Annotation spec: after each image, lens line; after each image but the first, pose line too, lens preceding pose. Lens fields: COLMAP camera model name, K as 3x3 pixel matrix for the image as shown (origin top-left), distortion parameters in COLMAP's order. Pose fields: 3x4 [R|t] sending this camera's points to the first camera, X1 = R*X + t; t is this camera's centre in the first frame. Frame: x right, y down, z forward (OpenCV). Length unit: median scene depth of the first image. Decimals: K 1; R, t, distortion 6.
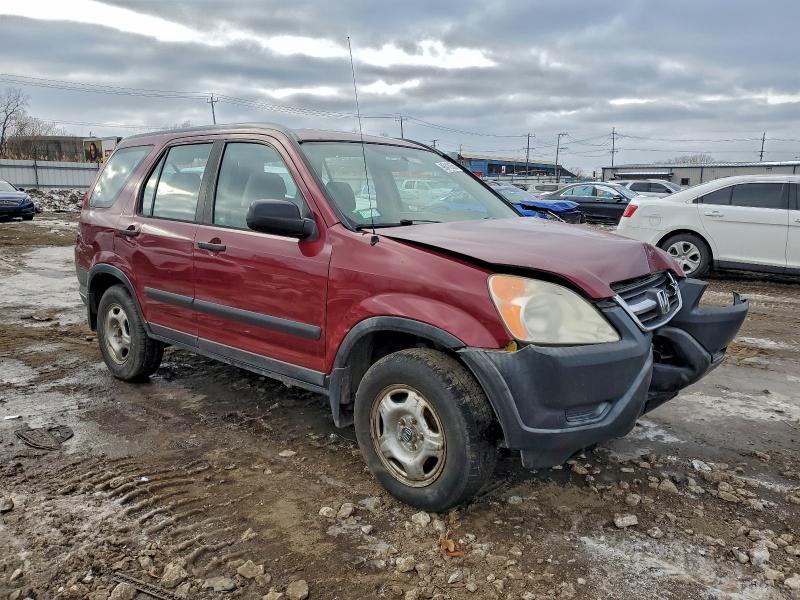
lens RADIAL K [[622.9, 0, 404.8], [0, 622.9, 299.2], [0, 0, 1]] dist [0.022762, 0.000006]
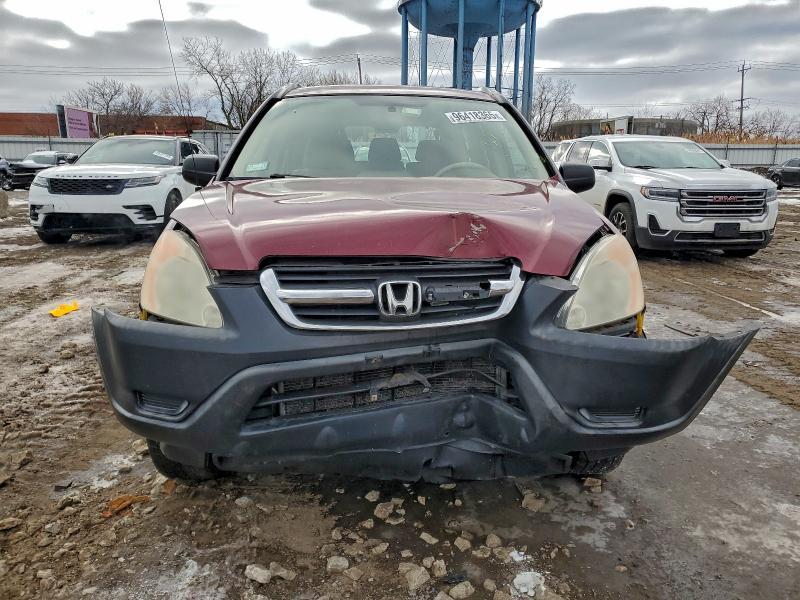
lens RADIAL K [[622.9, 0, 404.8], [0, 622.9, 299.2], [0, 0, 1]] dist [0.022762, 0.000006]
pose [[0.694022, 0.145350, -0.705129, 0.807263], [-0.123421, 0.988930, 0.082374, -0.045561], [0.709296, 0.029859, 0.704278, 0.492458]]
